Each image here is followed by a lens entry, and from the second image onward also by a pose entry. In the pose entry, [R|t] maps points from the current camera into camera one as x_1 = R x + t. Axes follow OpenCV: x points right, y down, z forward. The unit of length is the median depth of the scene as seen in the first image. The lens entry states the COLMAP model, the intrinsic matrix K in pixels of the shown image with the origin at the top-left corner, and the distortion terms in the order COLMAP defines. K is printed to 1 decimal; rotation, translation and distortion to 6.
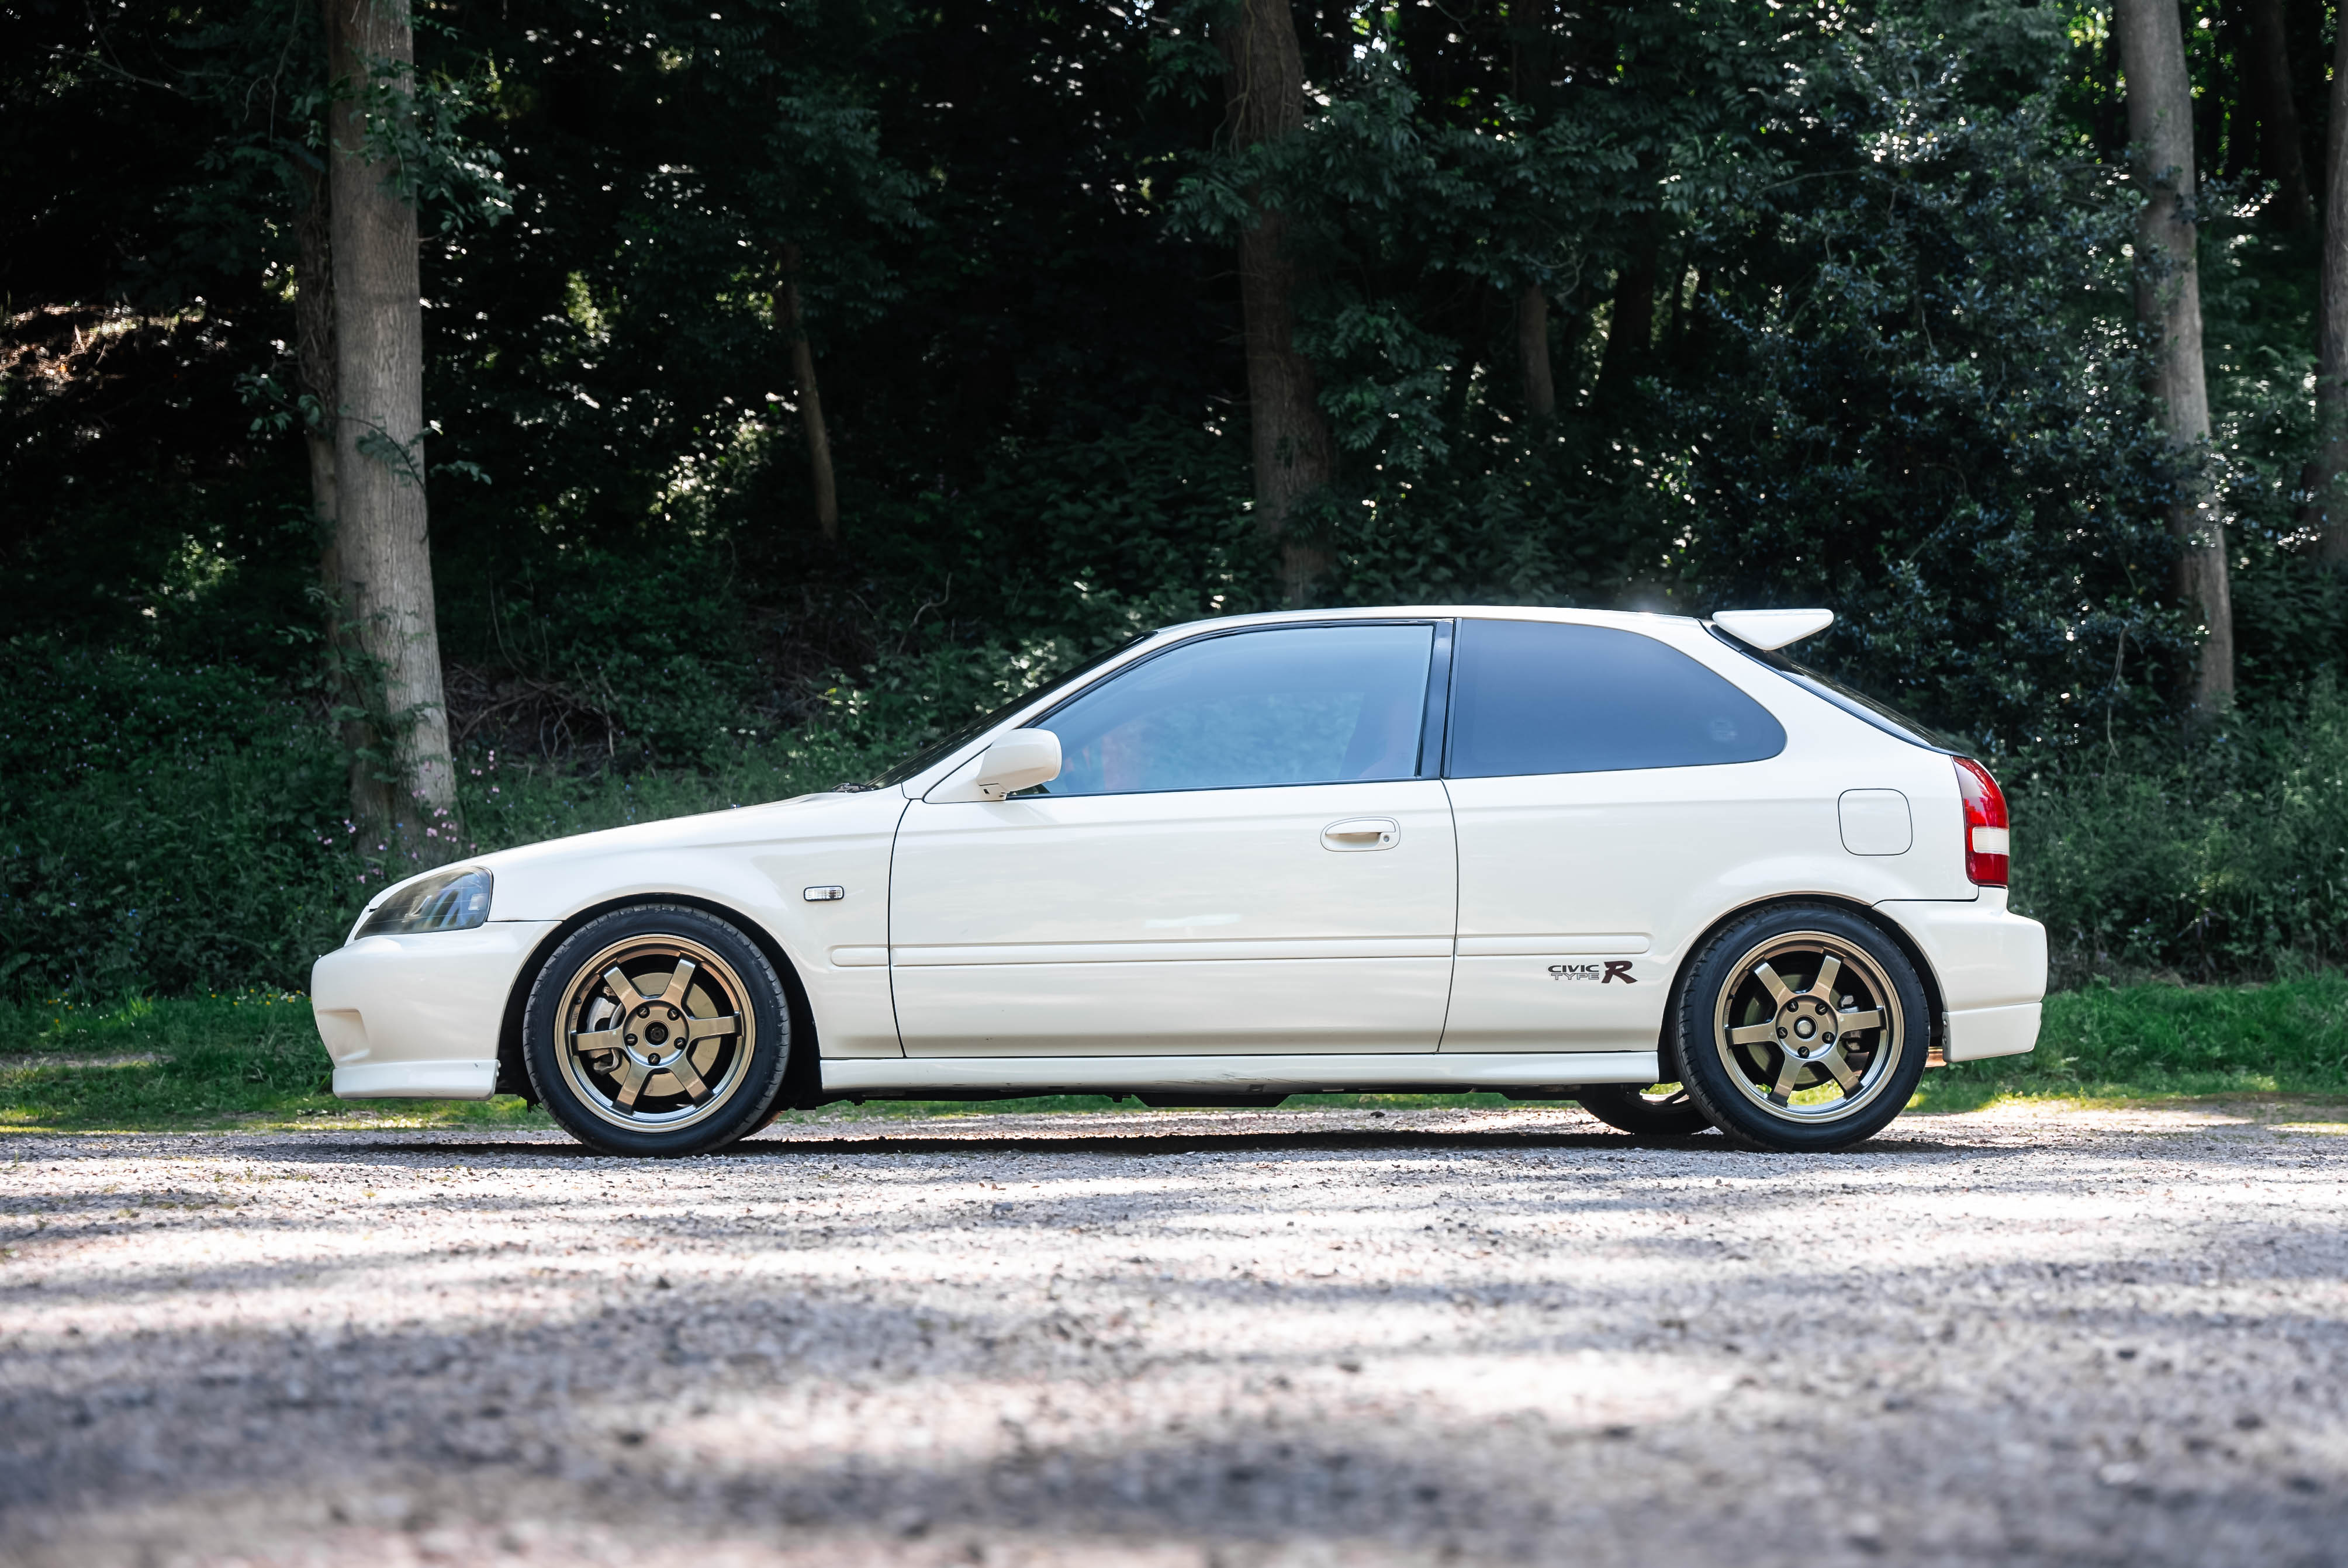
lens RADIAL K [[3192.4, 0, 1237.4], [0, 3192.4, 787.6], [0, 0, 1]] dist [0.019442, 0.508788]
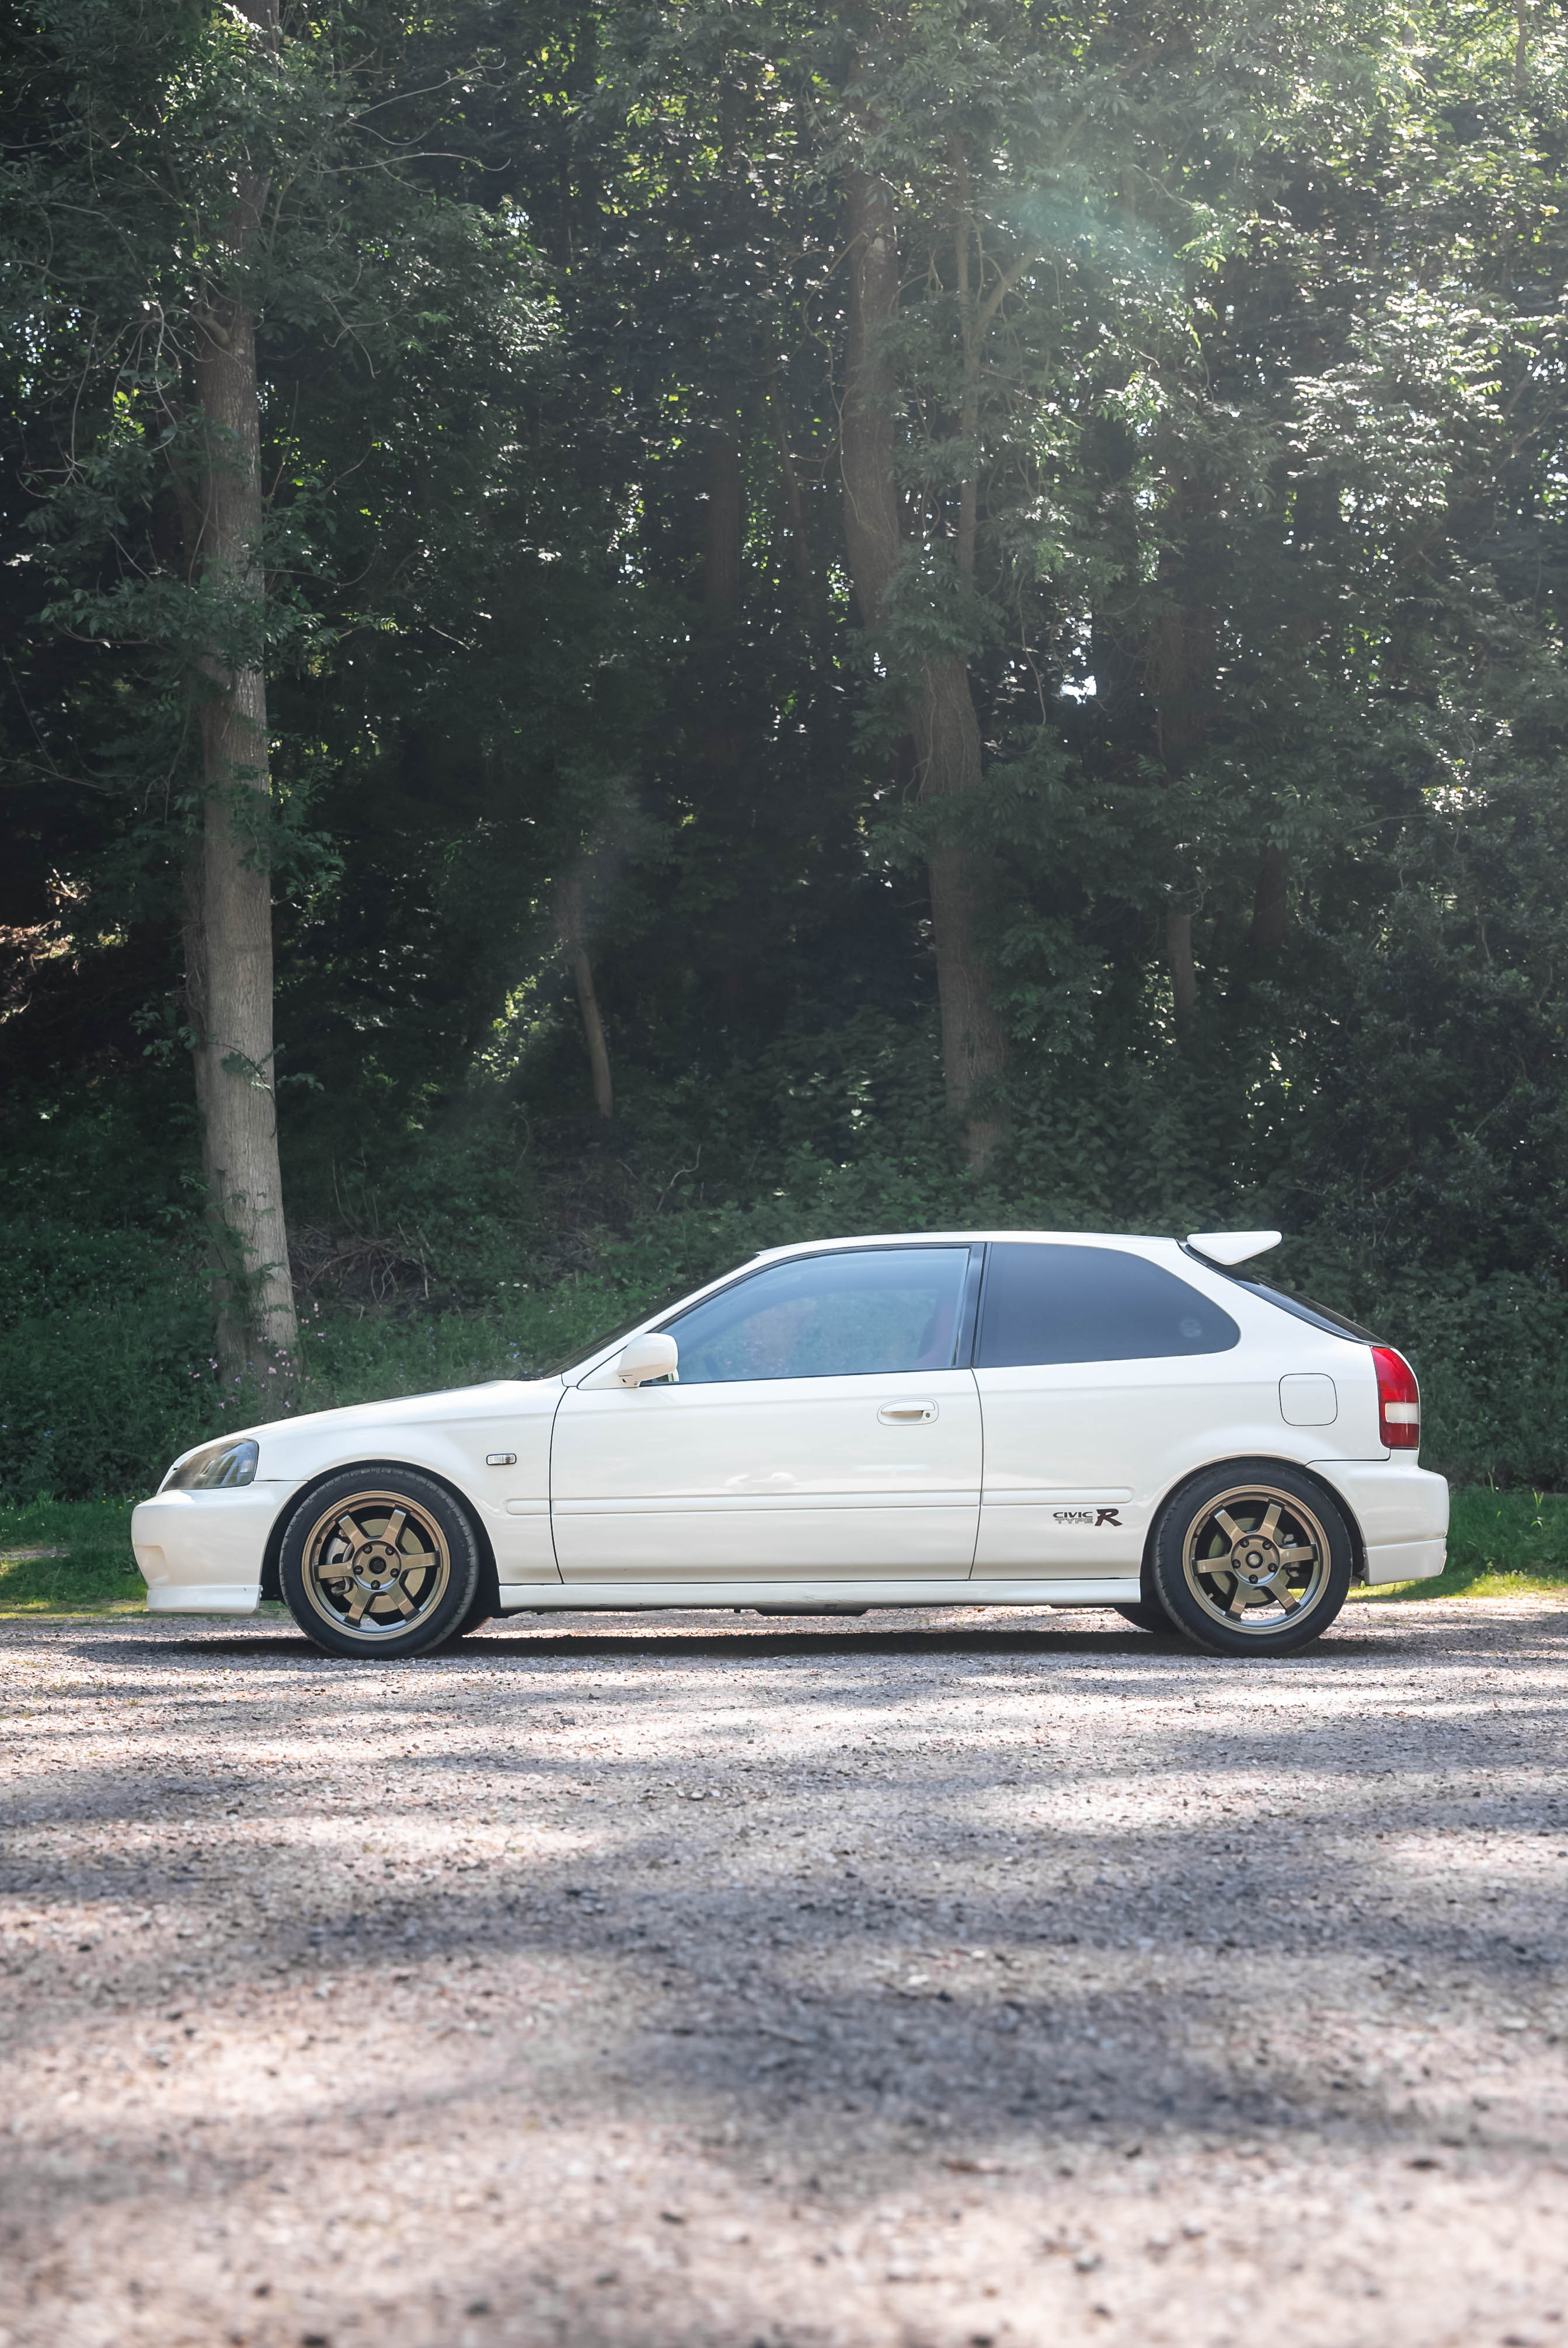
lens RADIAL K [[2674.3, 0, 784.0], [0, 2674.3, 1174.0], [0, 0, 1]] dist [0.018440, 0.015209]
pose [[0.996978, -0.010272, -0.077005, 0.033503], [0.006975, 0.999052, -0.042970, -0.016548], [0.077374, 0.042303, 0.996104, -0.047147]]
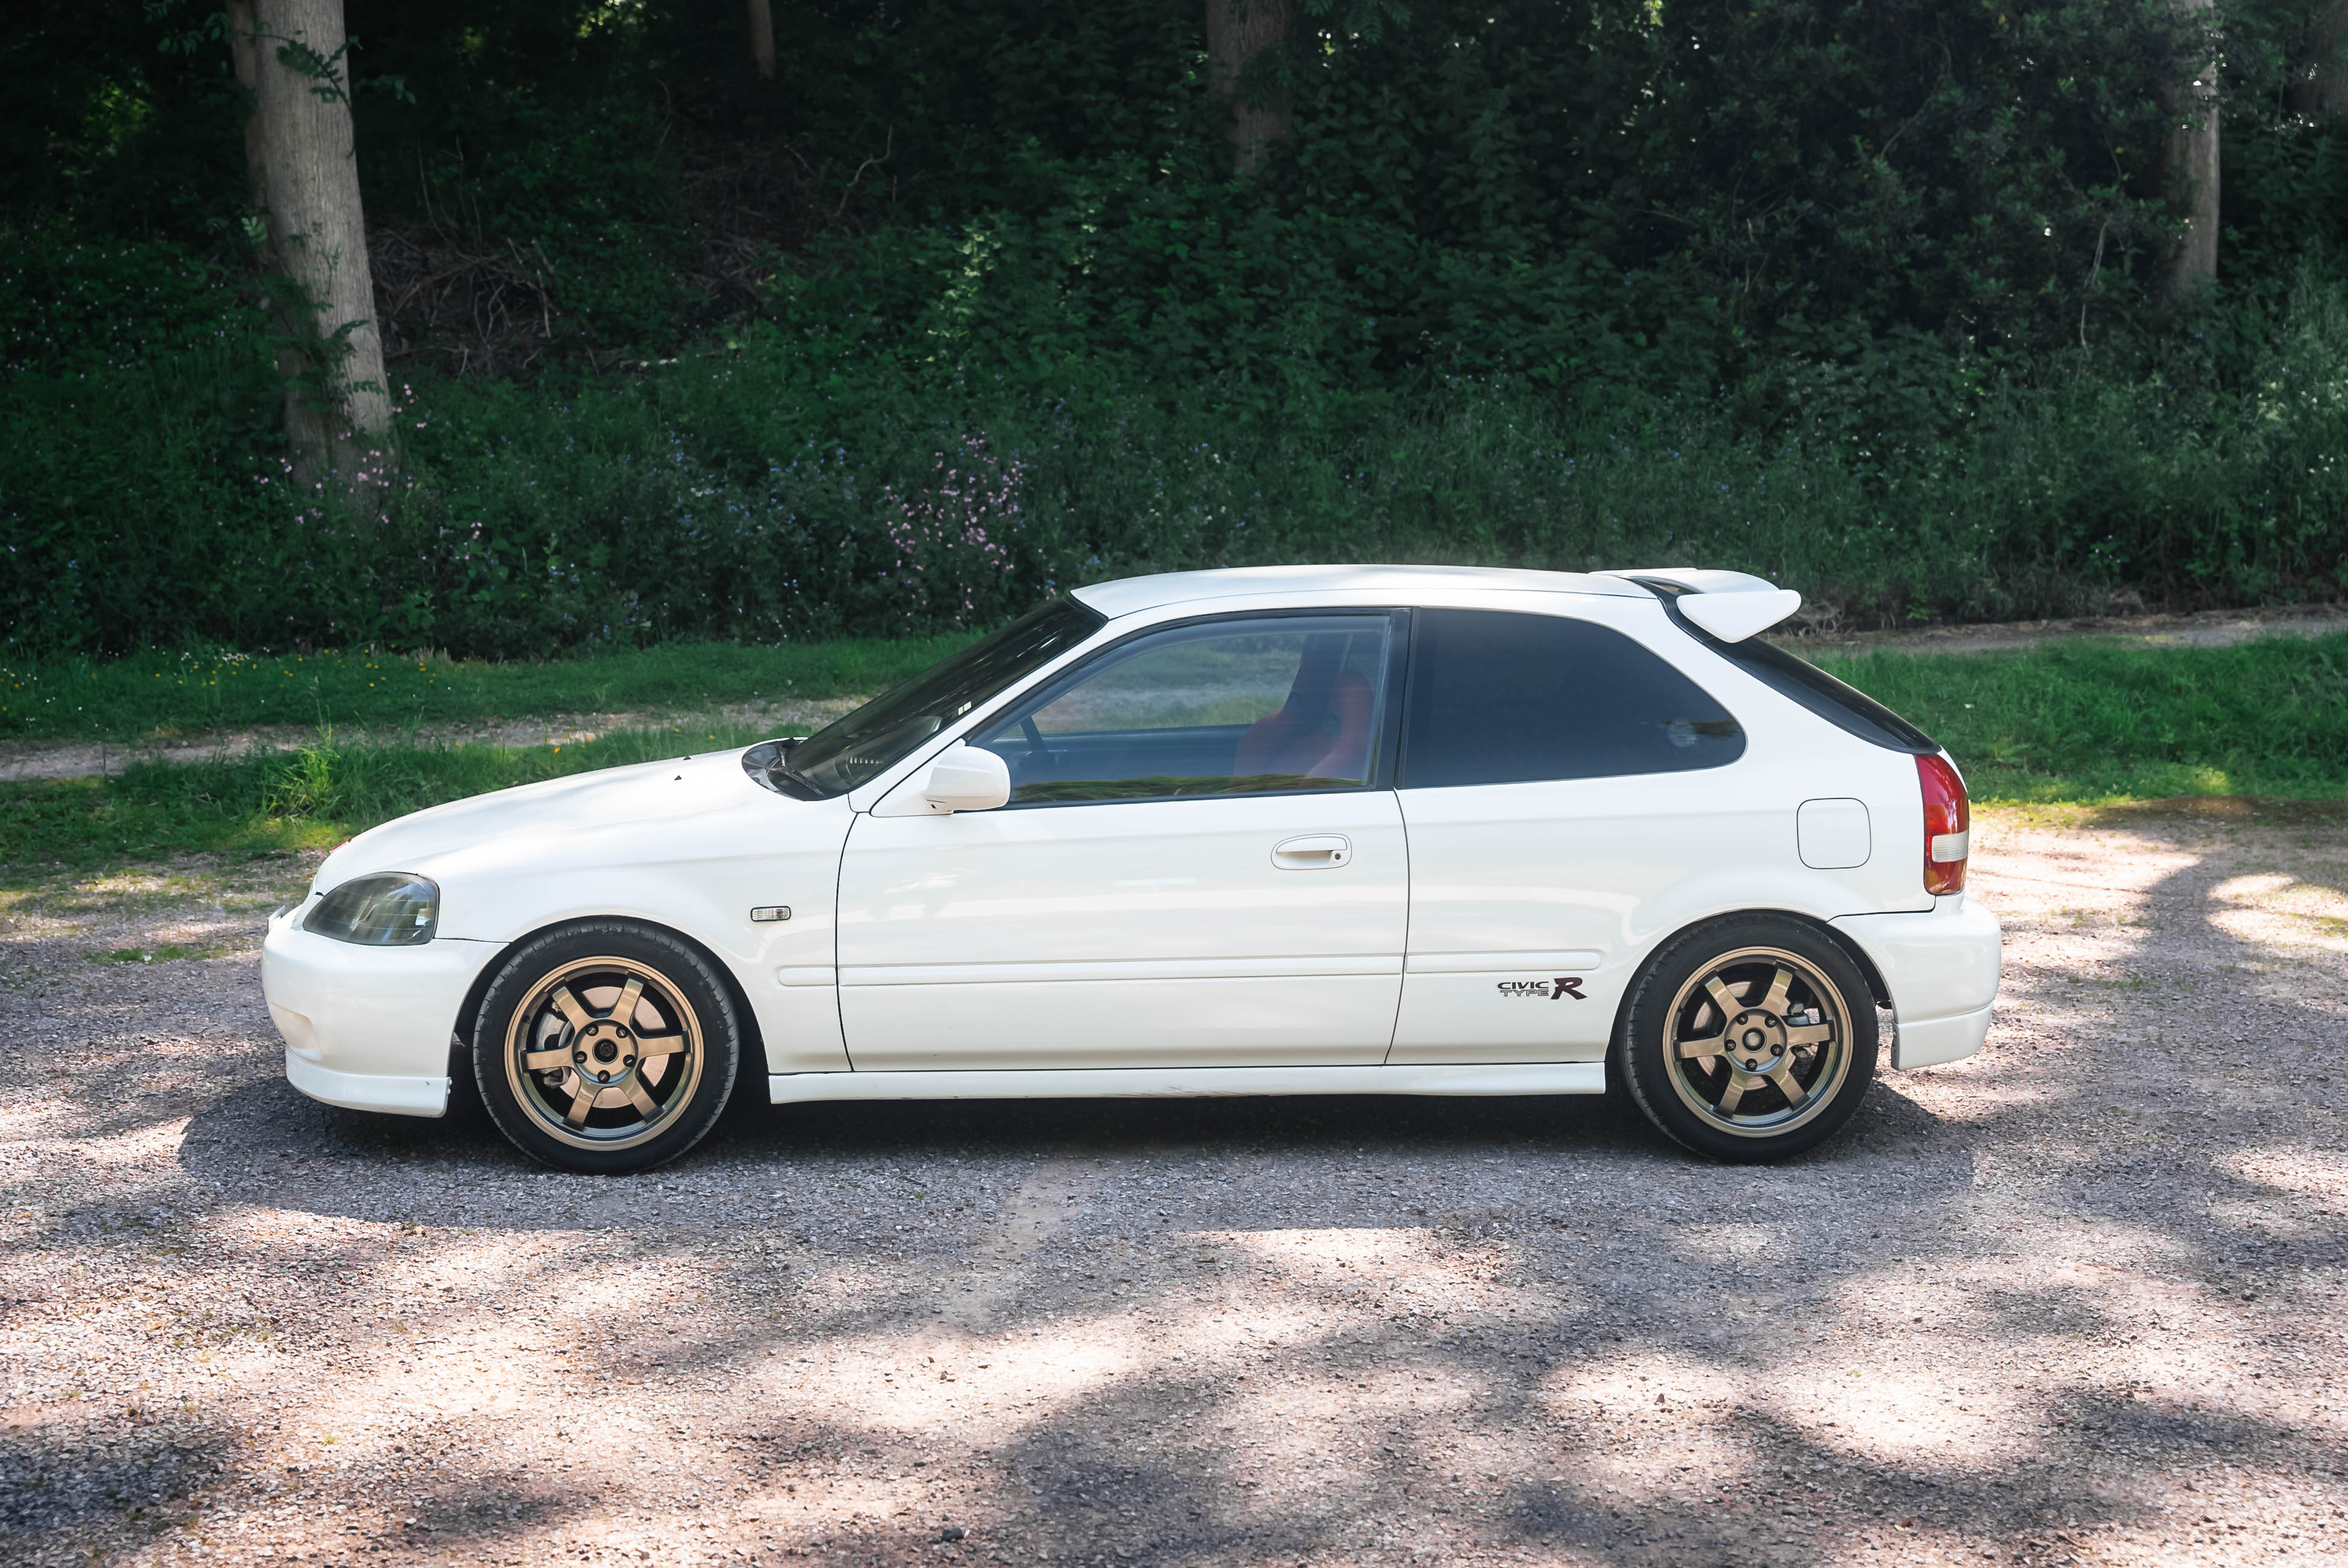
lens RADIAL K [[3222.9, 0, 1137.4], [0, 3222.9, 693.9], [0, 0, 1]] dist [0.022062, 0.441932]
pose [[0.999848, 0.012333, -0.012336, -0.001669], [-0.010108, 0.985991, 0.166489, -0.091057], [0.014217, -0.166339, 0.985966, 0.010134]]
